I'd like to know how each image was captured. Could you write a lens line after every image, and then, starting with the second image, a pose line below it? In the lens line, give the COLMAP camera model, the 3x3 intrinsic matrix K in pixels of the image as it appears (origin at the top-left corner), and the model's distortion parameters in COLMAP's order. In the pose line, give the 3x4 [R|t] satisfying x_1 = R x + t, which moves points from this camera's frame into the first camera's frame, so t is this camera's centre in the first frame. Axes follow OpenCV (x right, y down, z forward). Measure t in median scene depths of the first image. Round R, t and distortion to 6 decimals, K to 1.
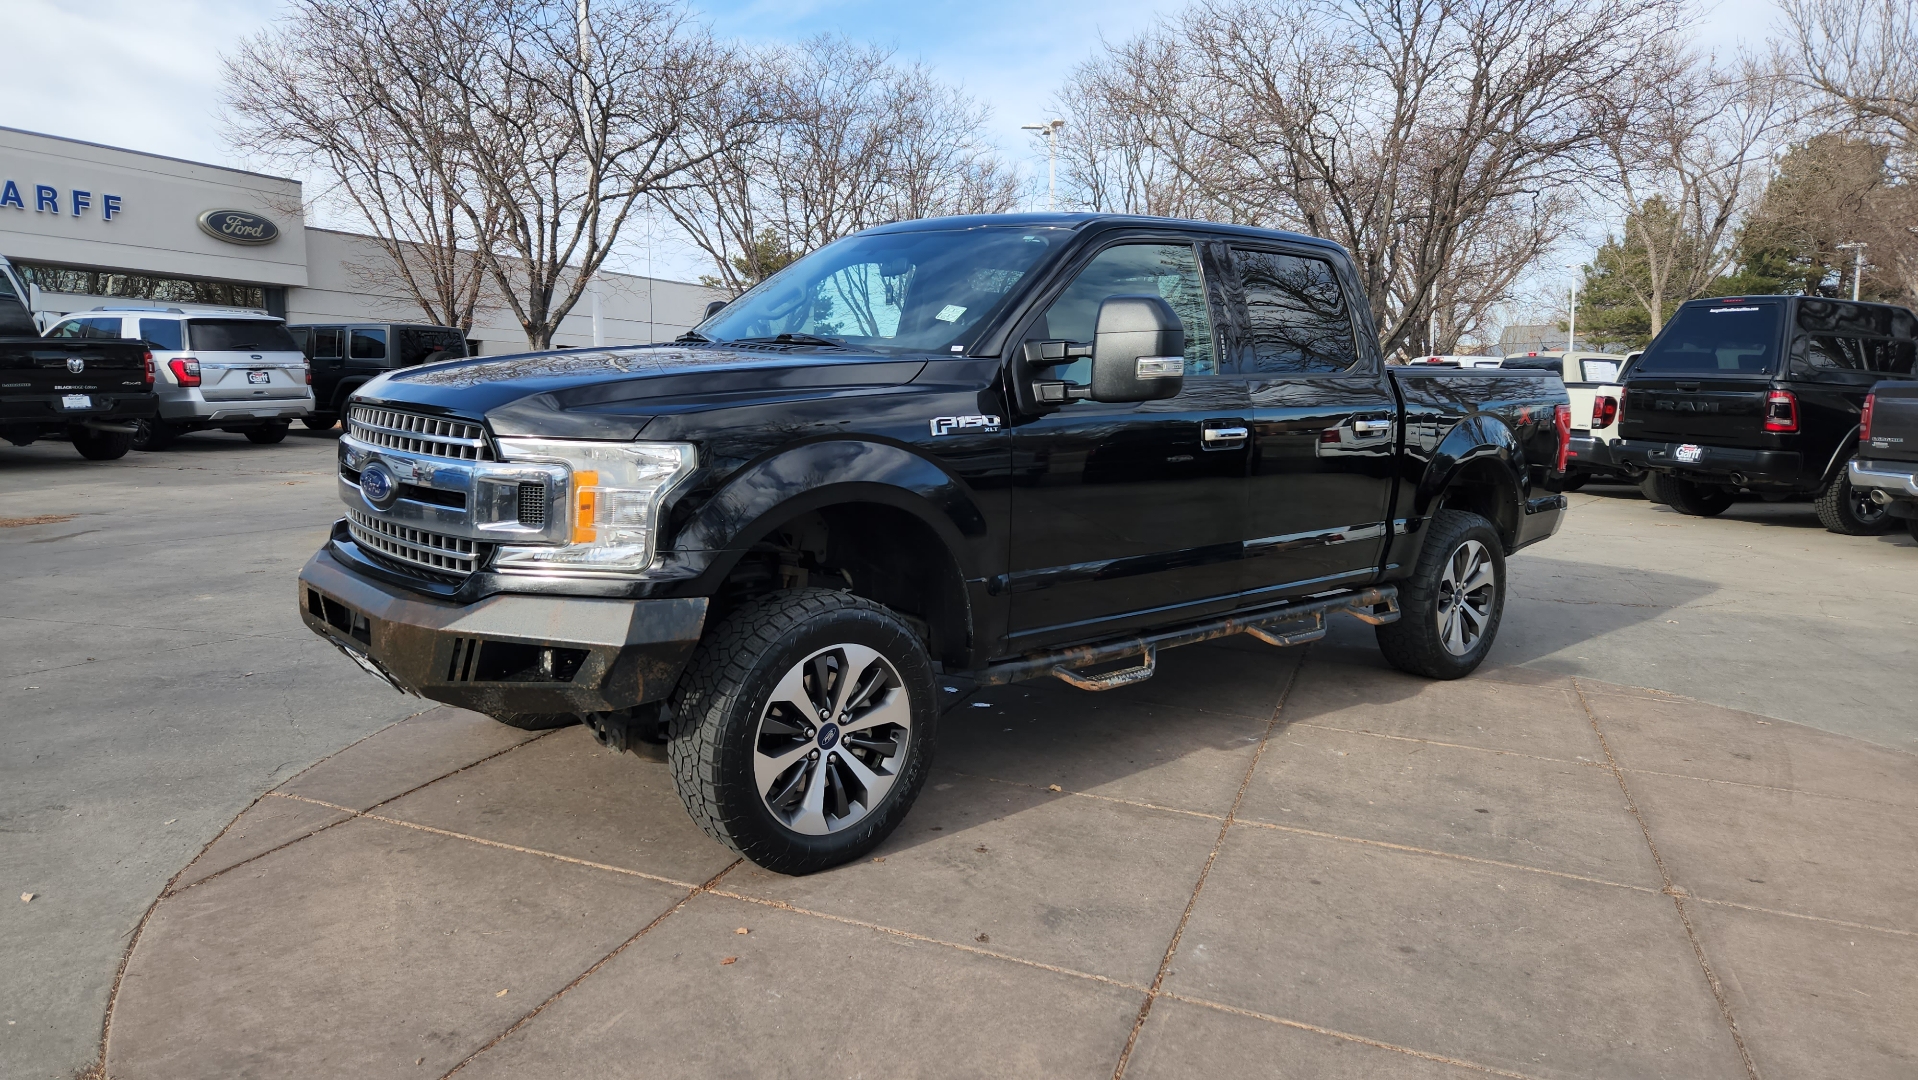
lens RADIAL K [[1276.9, 0, 935.0], [0, 1276.9, 536.8], [0, 0, 1]] dist [0.069478, -0.054930]
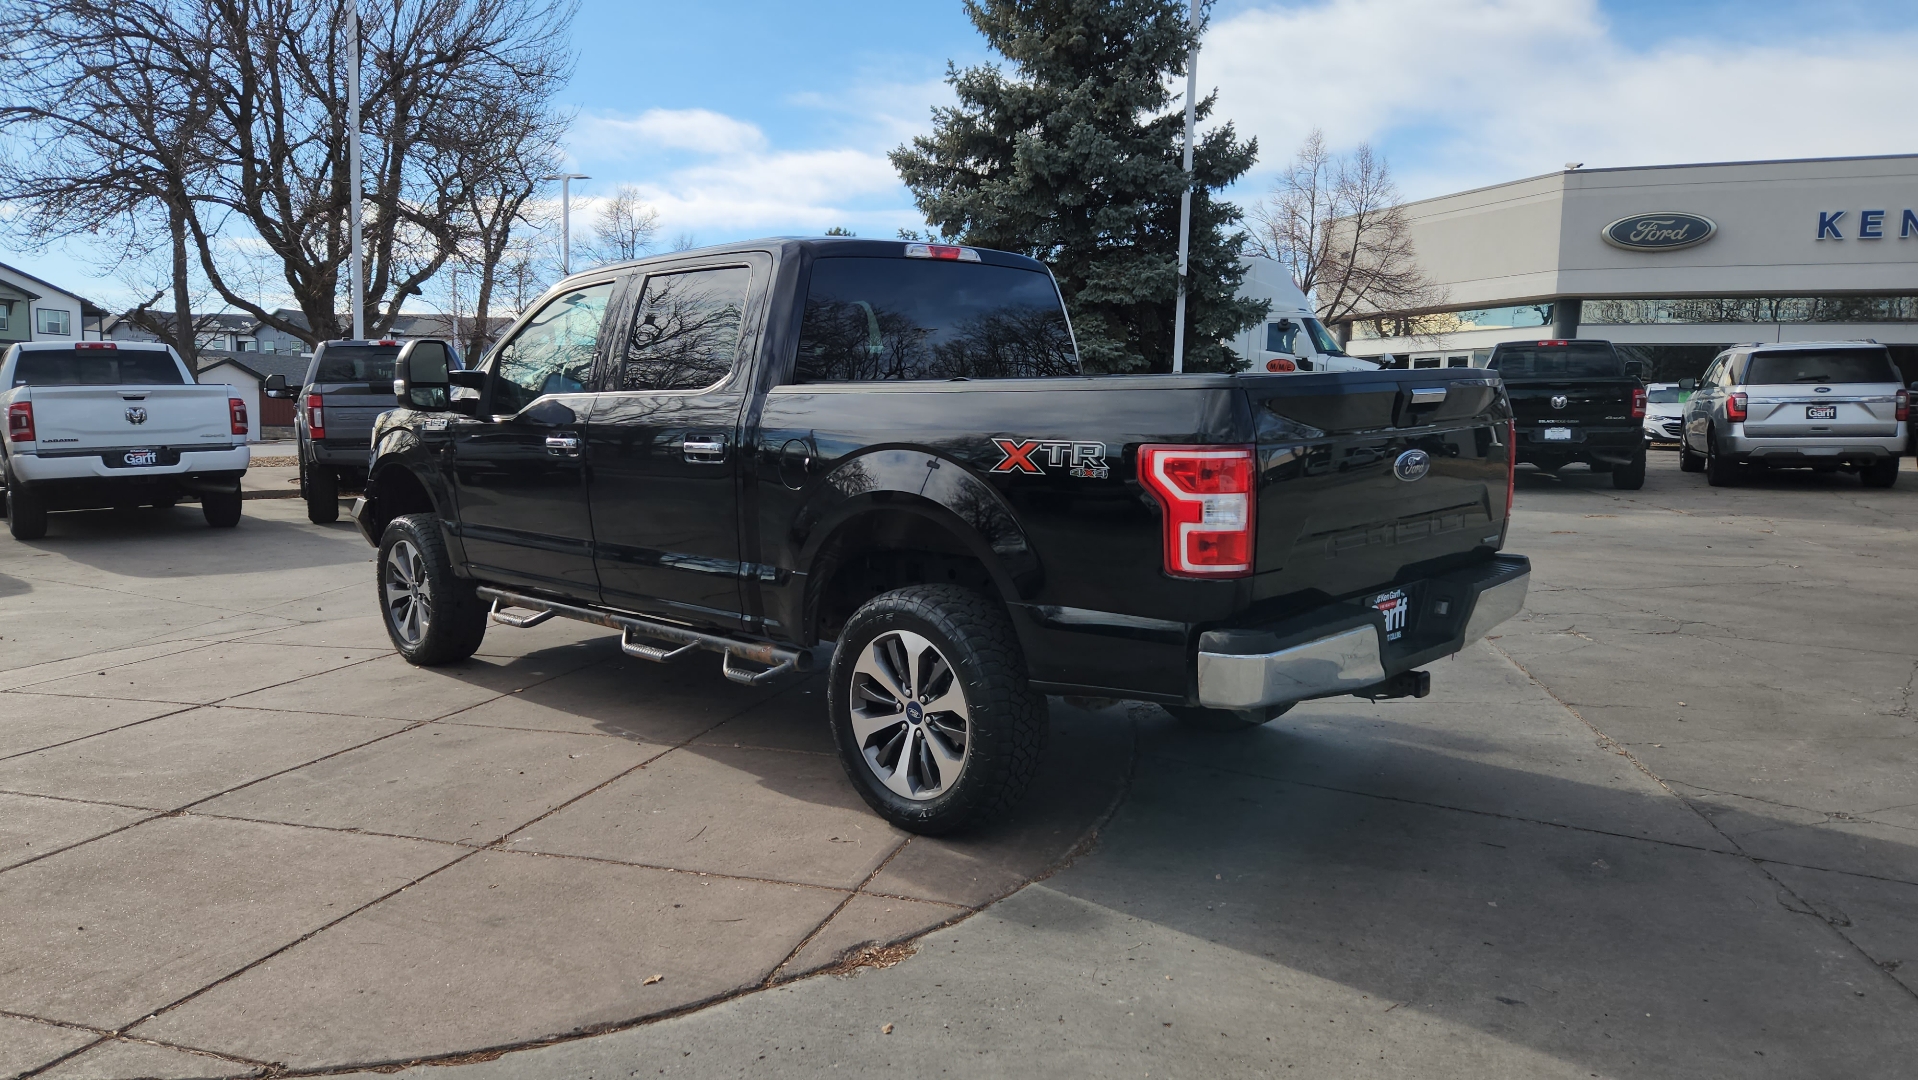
lens RADIAL K [[1276.9, 0, 915.8], [0, 1276.9, 551.5], [0, 0, 1]] dist [0.069478, -0.054930]
pose [[0.054404, 0.106337, -0.992841, 1.348612], [-0.127317, 0.986936, 0.098728, -0.132638], [0.990369, 0.121035, 0.067231, 1.187783]]
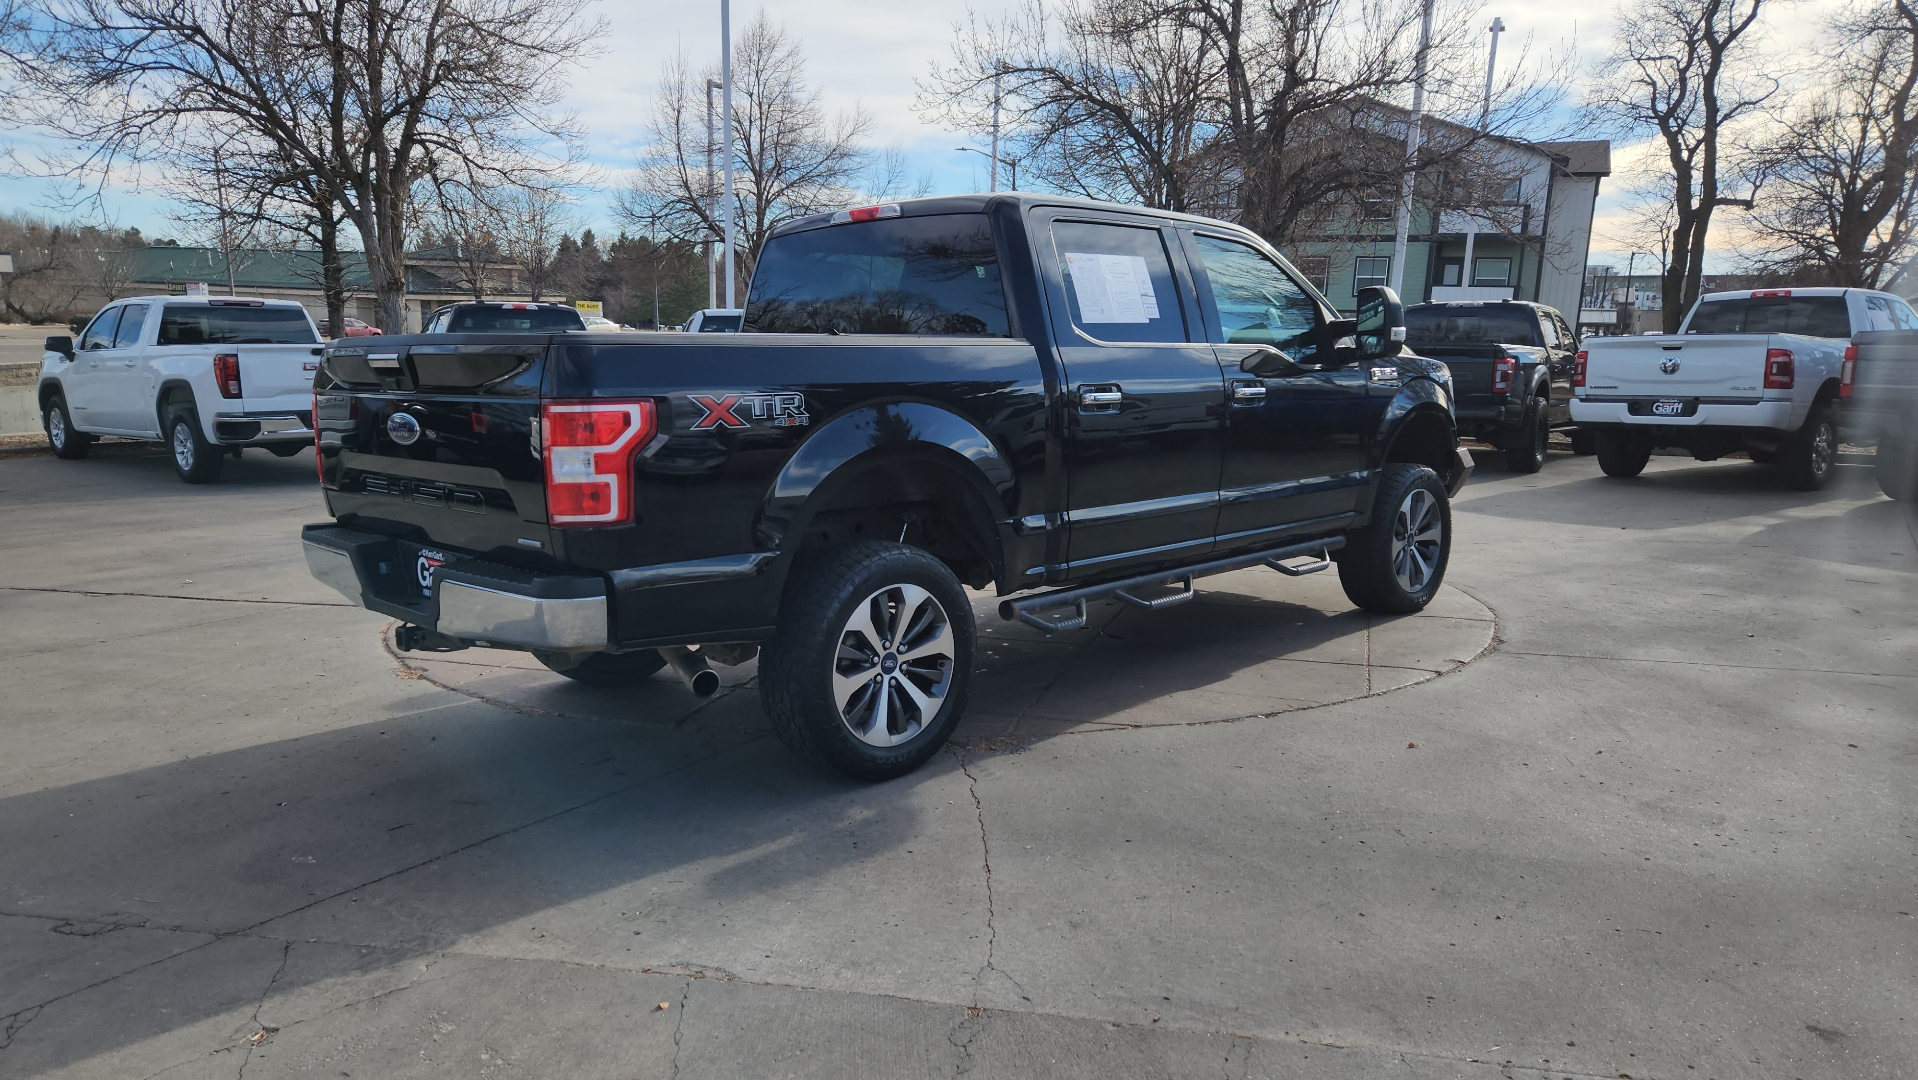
lens RADIAL K [[1286.5, 0, 932.5], [0, 1286.5, 559.0], [0, 0, 1]] dist [0.061706, -0.046213]
pose [[-0.998998, -0.010884, -0.043405, 0.264122], [-0.023218, 0.955264, 0.294841, -0.318622], [0.038254, 0.295553, -0.954560, 2.374943]]
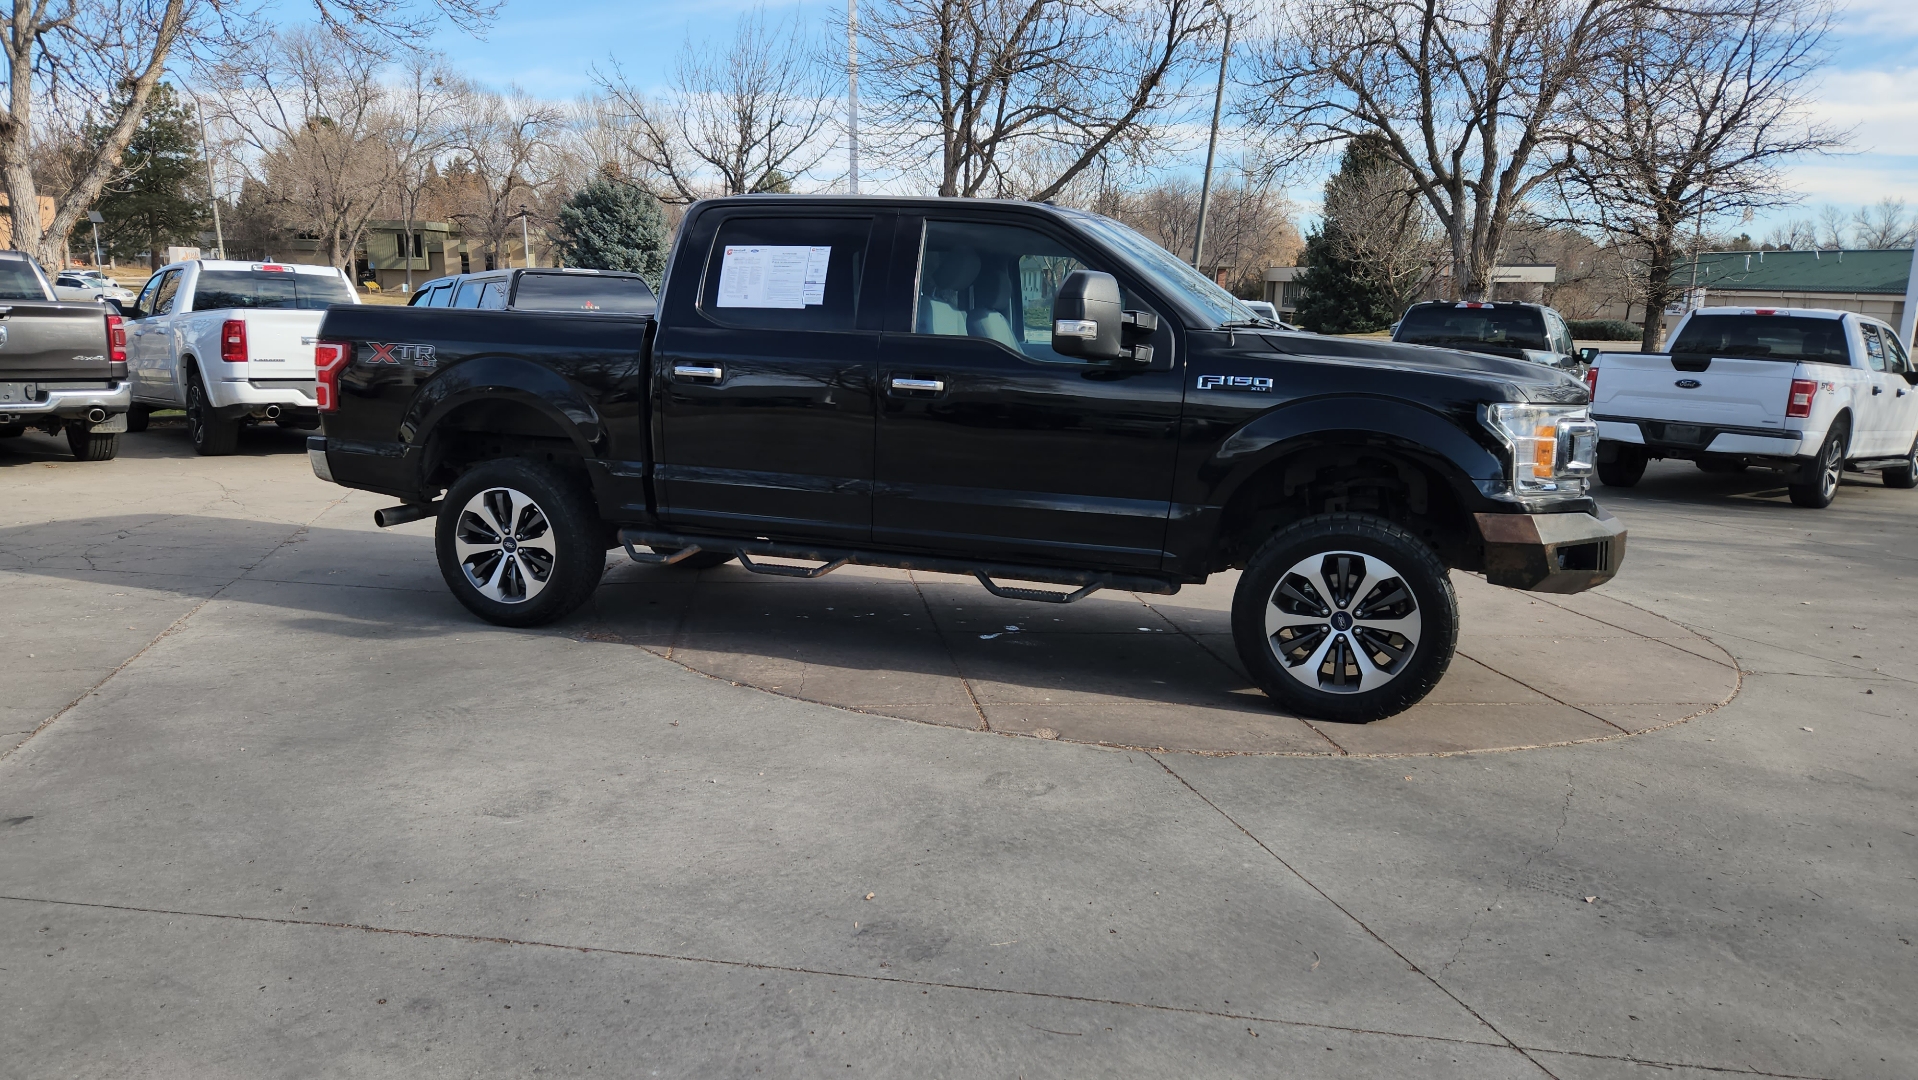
lens RADIAL K [[1286.5, 0, 918.7], [0, 1286.5, 549.5], [0, 0, 1]] dist [0.061706, -0.046213]
pose [[-0.488712, -0.181935, 0.853265, -1.010122], [0.077353, 0.965127, 0.250091, -0.265456], [-0.869009, 0.188225, -0.457596, 1.776845]]
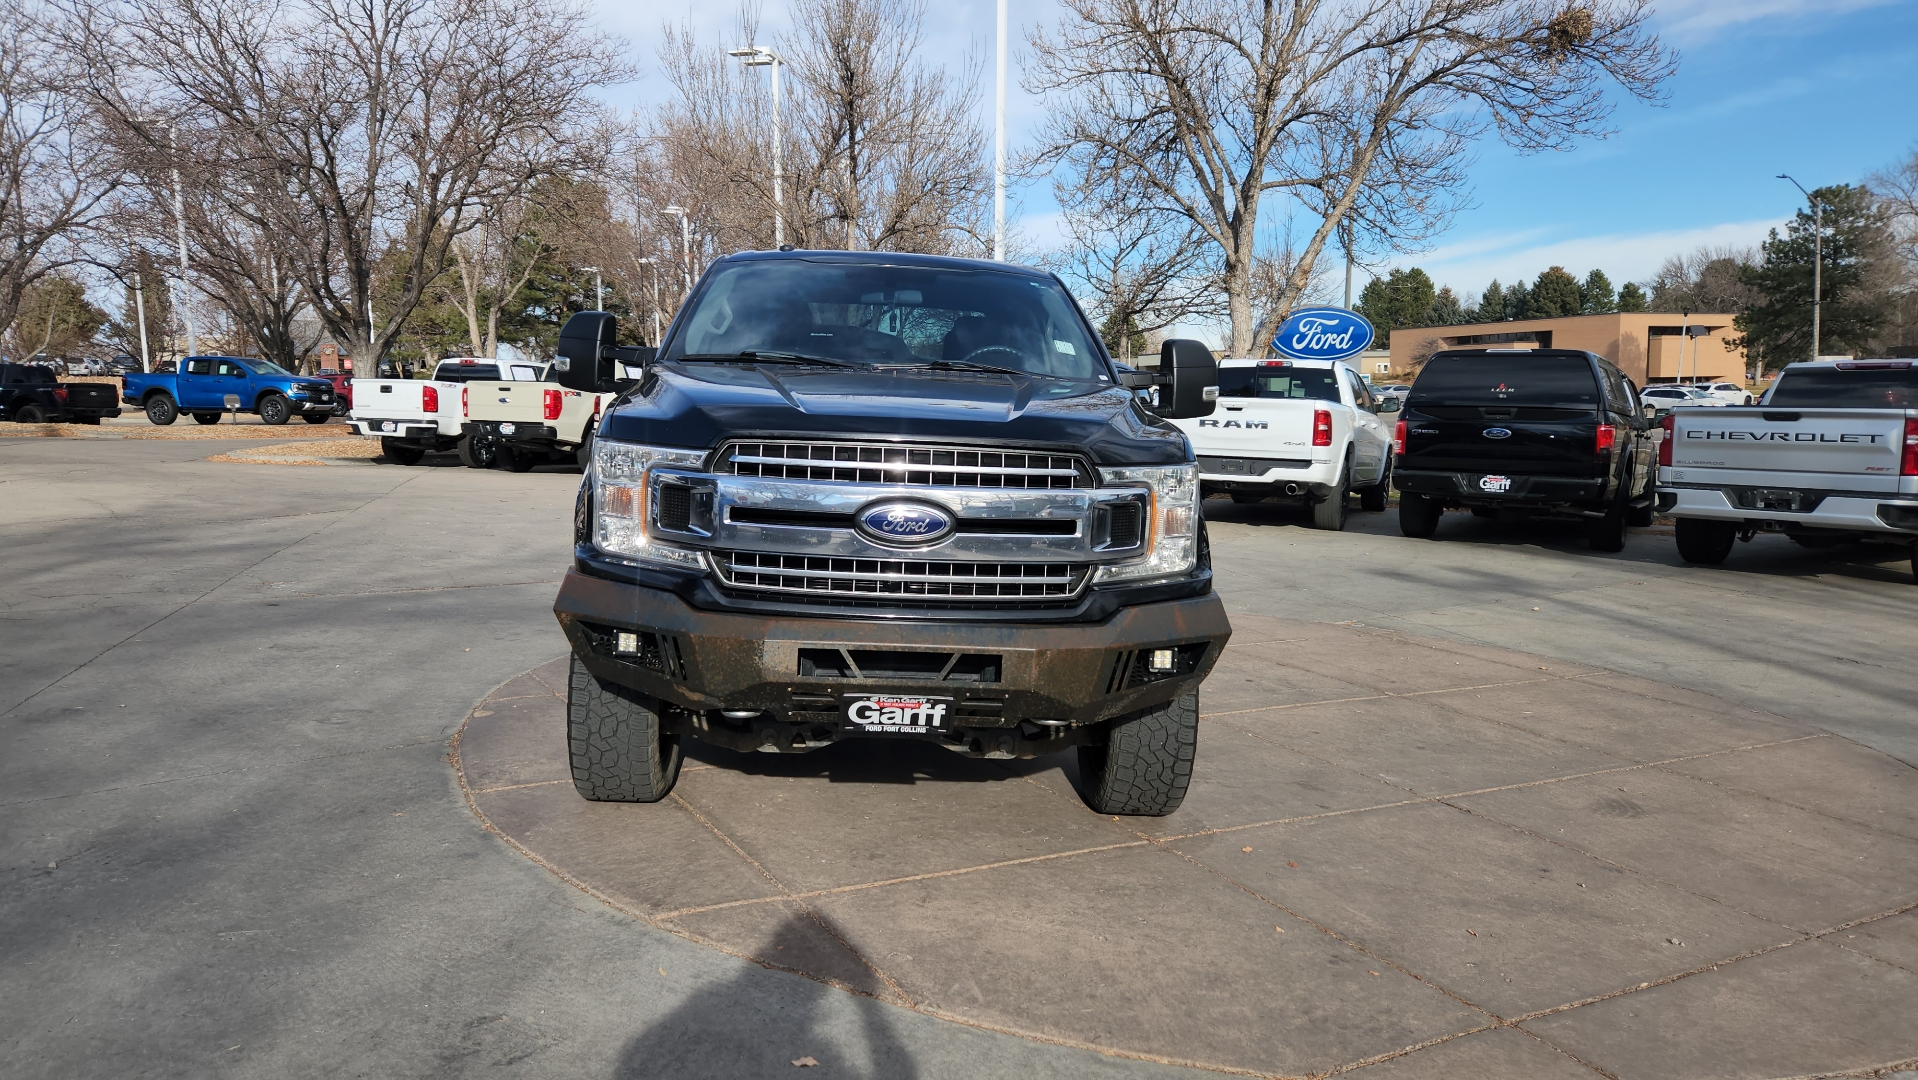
lens RADIAL K [[1276.9, 0, 911.3], [0, 1276.9, 535.6], [0, 0, 1]] dist [0.069478, -0.054930]
pose [[0.626632, -0.090063, 0.774094, -0.870329], [0.087065, 0.995172, 0.045306, -0.055065], [-0.774437, 0.039006, 0.631448, 0.303116]]
